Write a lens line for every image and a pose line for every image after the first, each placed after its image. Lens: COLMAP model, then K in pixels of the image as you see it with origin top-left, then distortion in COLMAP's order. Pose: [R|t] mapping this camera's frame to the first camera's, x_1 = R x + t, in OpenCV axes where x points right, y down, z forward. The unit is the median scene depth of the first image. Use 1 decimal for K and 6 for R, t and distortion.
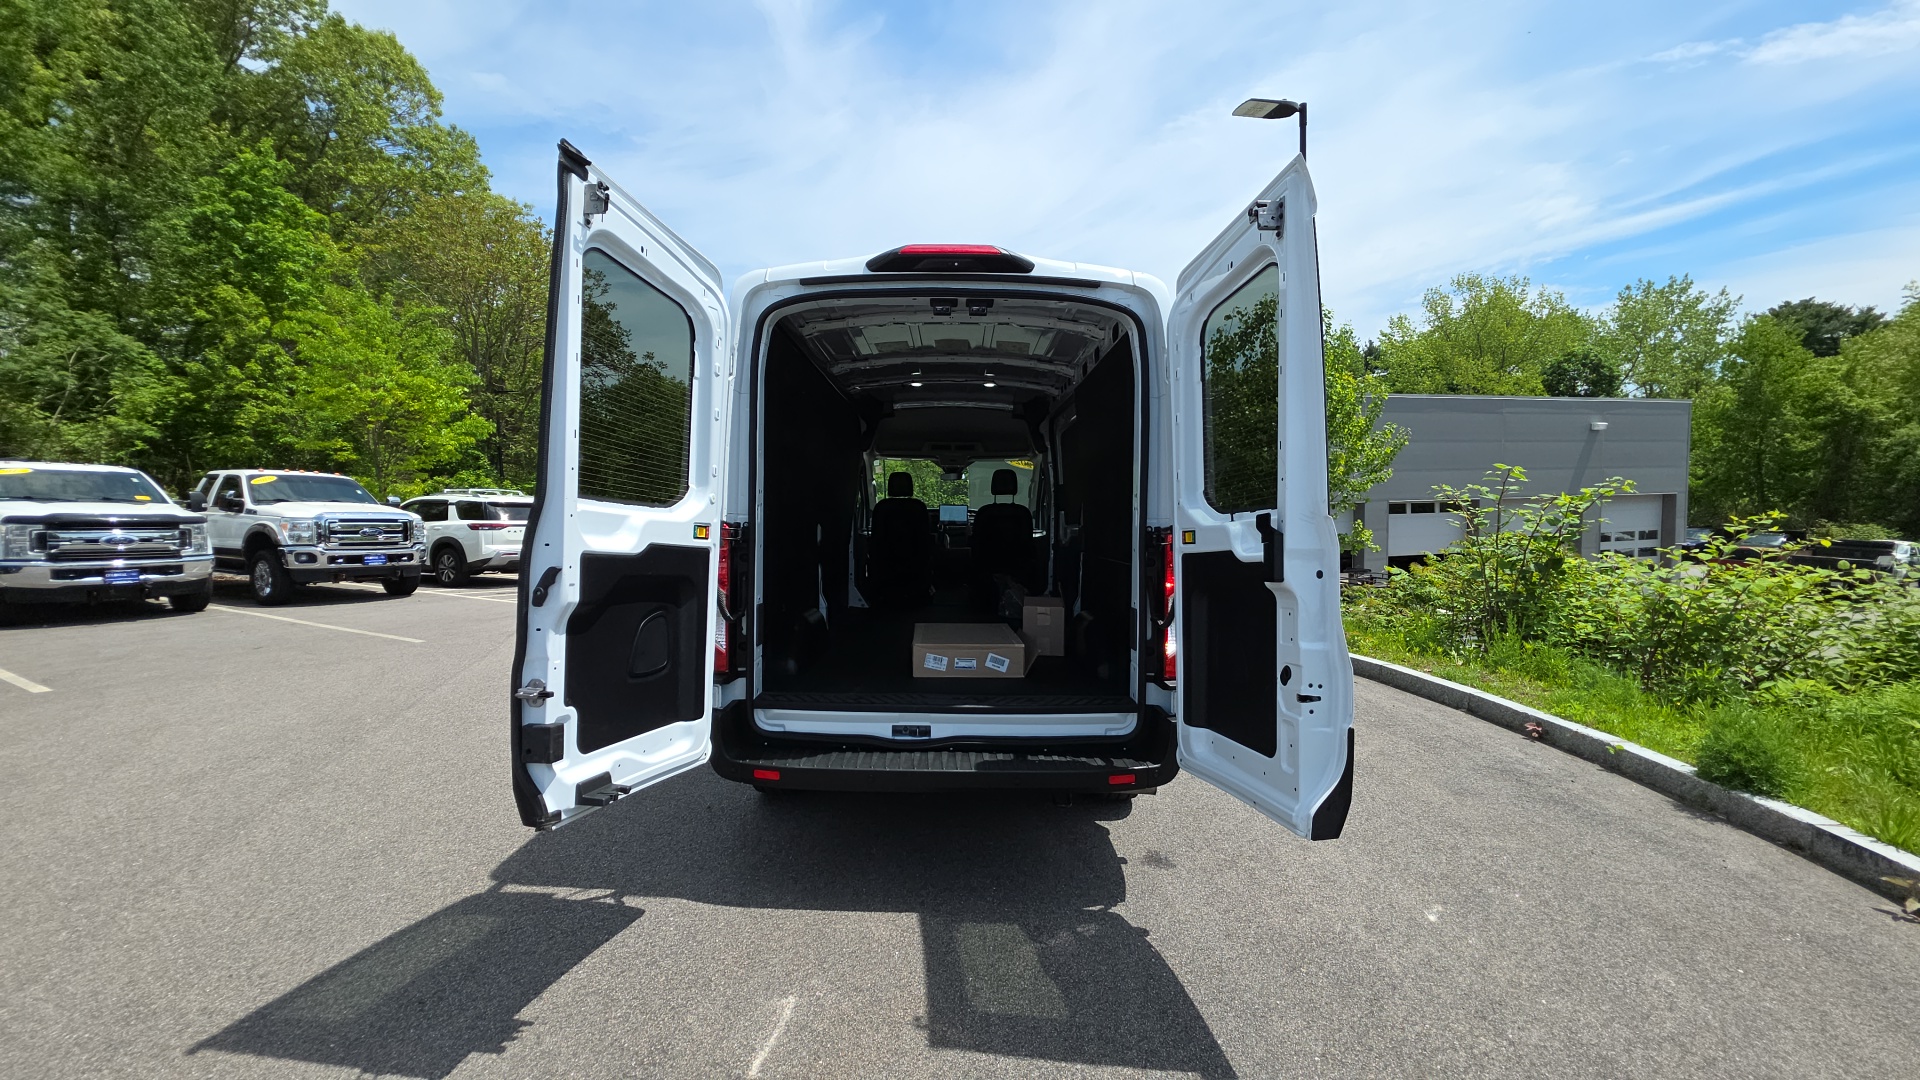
lens RADIAL K [[754.5, 0, 945.6], [0, 754.5, 531.2], [0, 0, 1]] dist [0.016778, -0.010368]
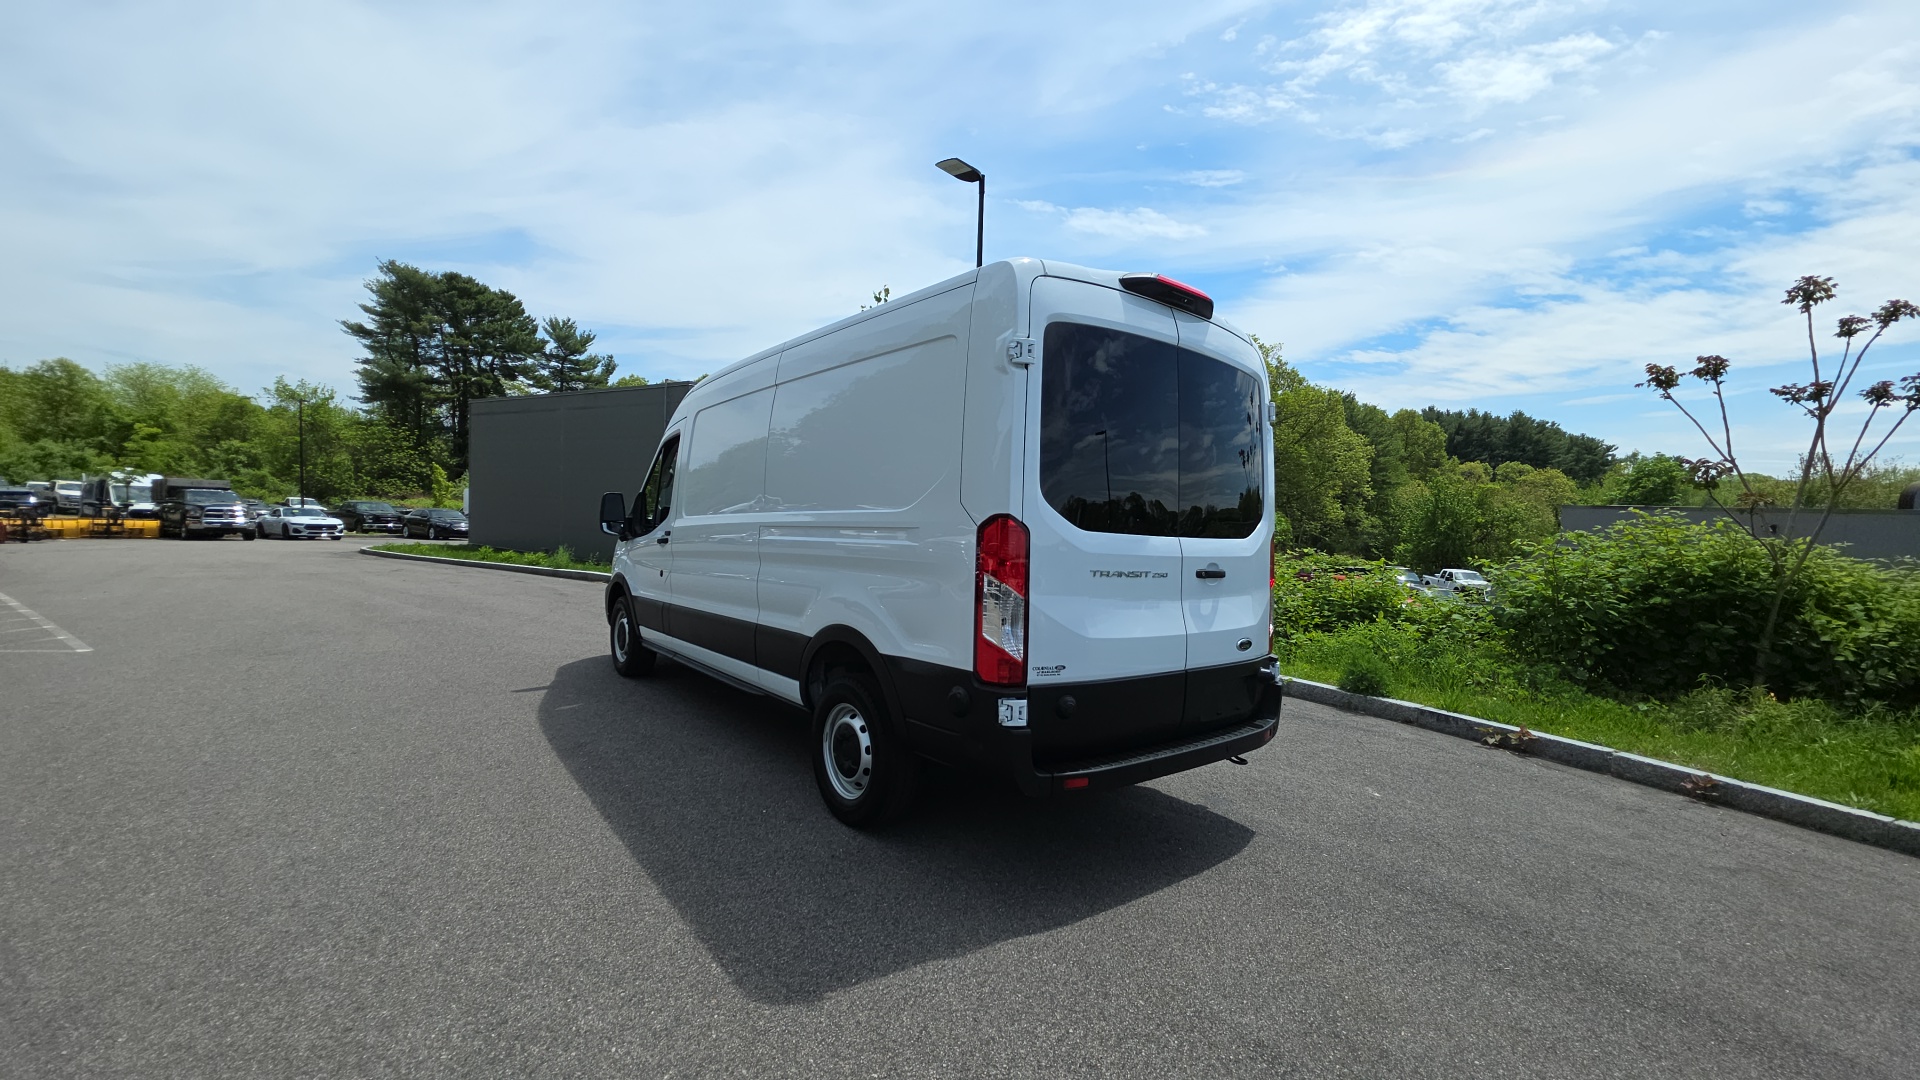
lens RADIAL K [[754.5, 0, 945.6], [0, 754.5, 531.2], [0, 0, 1]] dist [0.016778, -0.010368]
pose [[0.779328, 0.021089, 0.626261, -0.342696], [-0.021448, 0.999746, -0.006977, 0.002383], [-0.626249, -0.007995, 0.779582, 0.120444]]
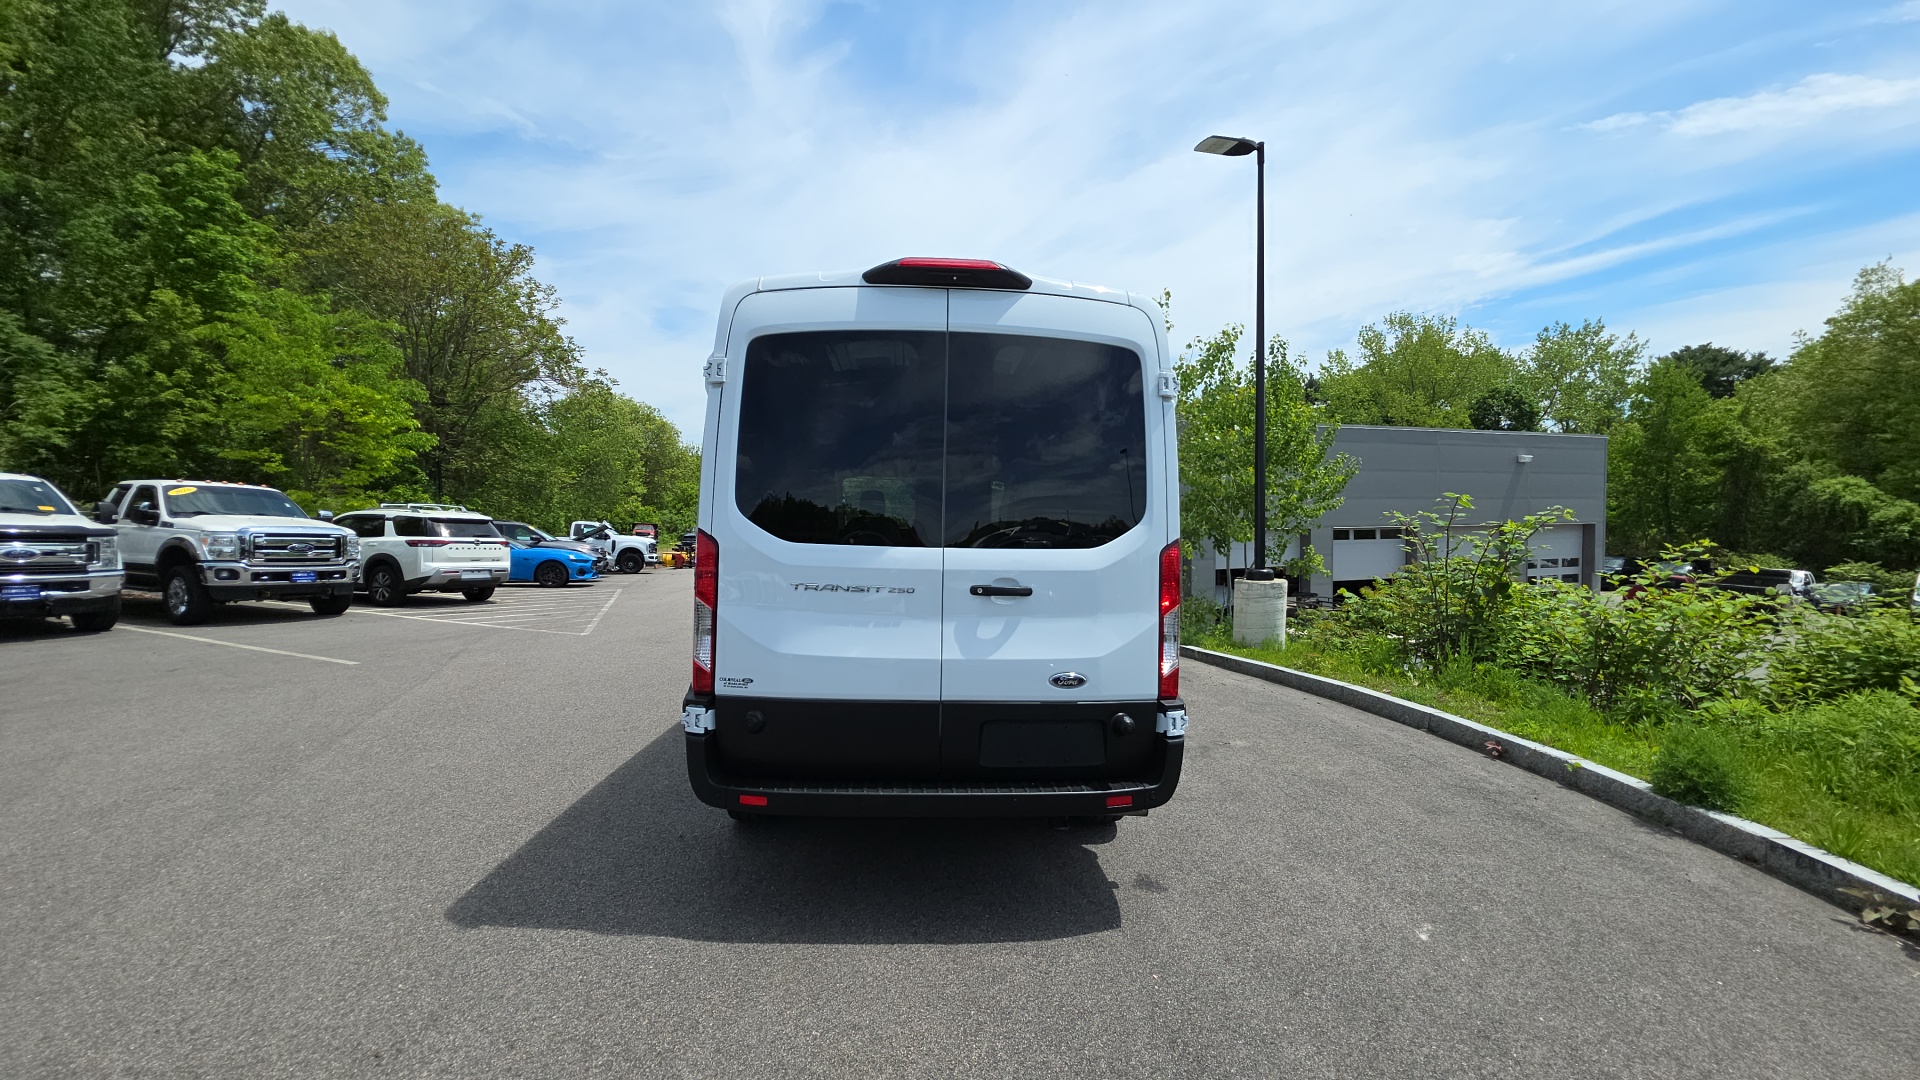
lens RADIAL K [[754.5, 0, 945.6], [0, 754.5, 531.2], [0, 0, 1]] dist [0.016778, -0.010368]
pose [[0.998006, 0.010653, 0.062208, -0.019833], [-0.008802, 0.999513, -0.029950, 0.002808], [-0.062497, 0.029343, 0.997614, 0.007301]]
